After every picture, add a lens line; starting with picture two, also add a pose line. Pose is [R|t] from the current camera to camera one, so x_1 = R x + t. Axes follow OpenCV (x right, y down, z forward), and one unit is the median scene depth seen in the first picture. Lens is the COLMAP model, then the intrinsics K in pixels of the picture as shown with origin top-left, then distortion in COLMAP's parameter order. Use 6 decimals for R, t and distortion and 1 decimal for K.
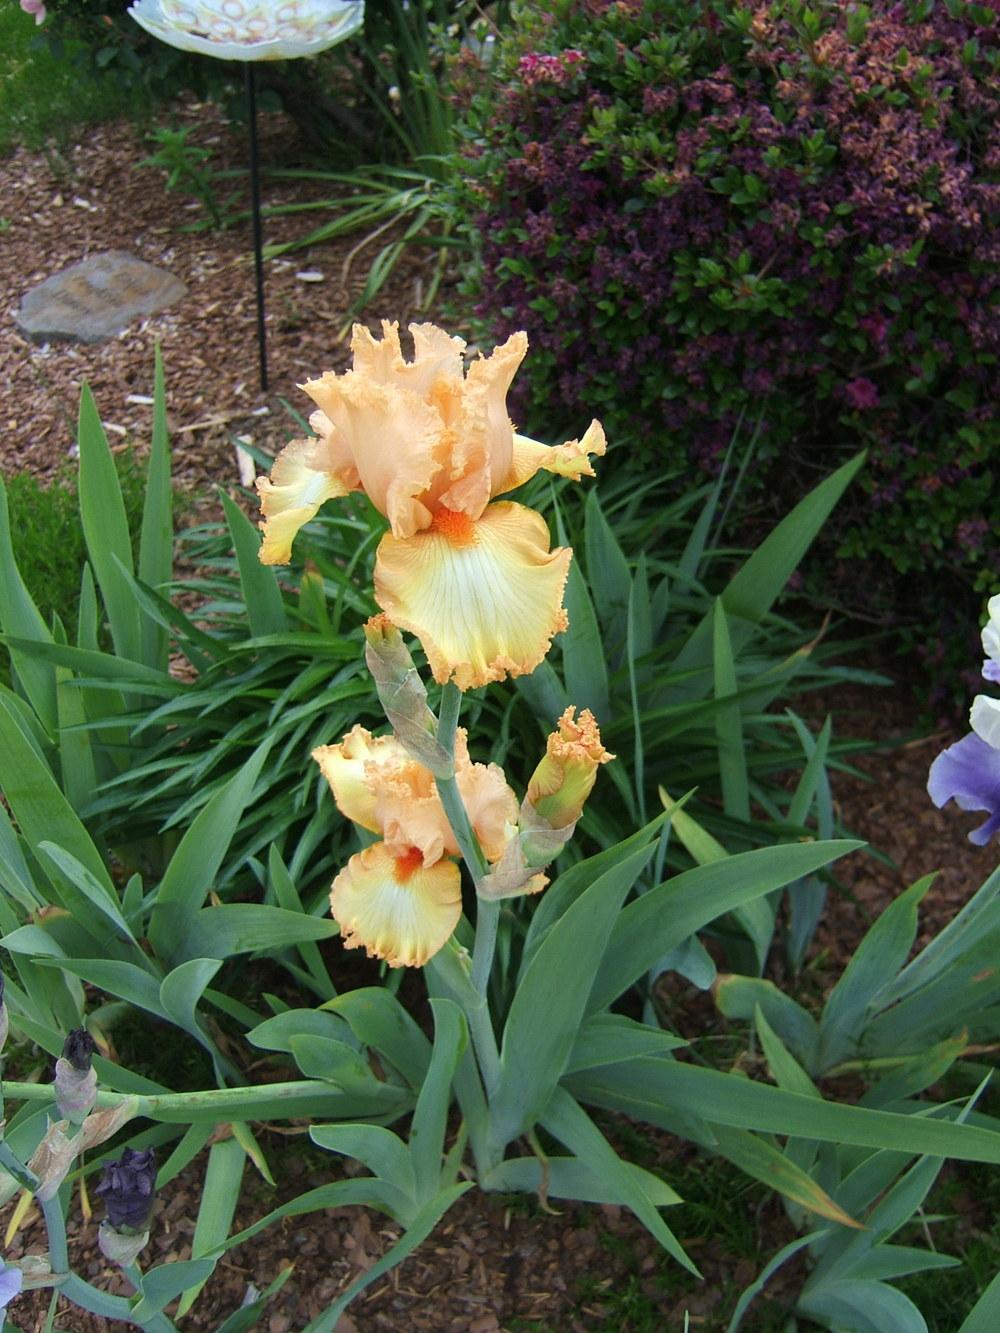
lens RADIAL K [[1280.2, 0, 500.0], [0, 1280.2, 666.5], [0, 0, 1]] dist [-0.124944, 0.081433]
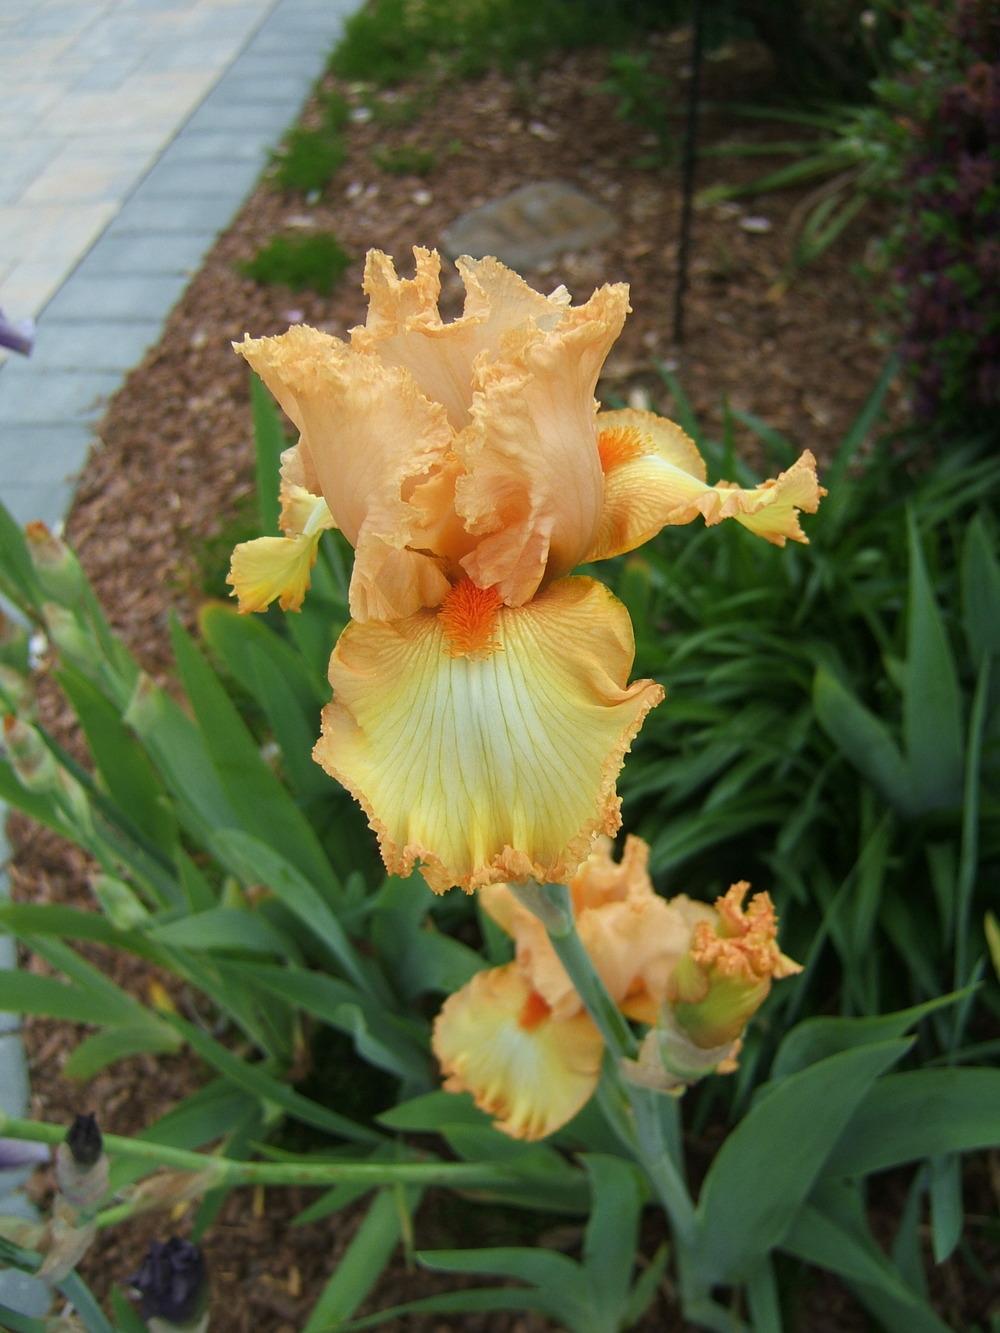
lens RADIAL K [[1280.2, 0, 500.0], [0, 1280.2, 666.5], [0, 0, 1]] dist [-0.124944, 0.081433]
pose [[0.929263, 0.175835, -0.324888, 0.077149], [-0.164113, 0.984404, 0.063371, -0.056962], [0.330964, -0.005570, 0.943627, 0.209129]]
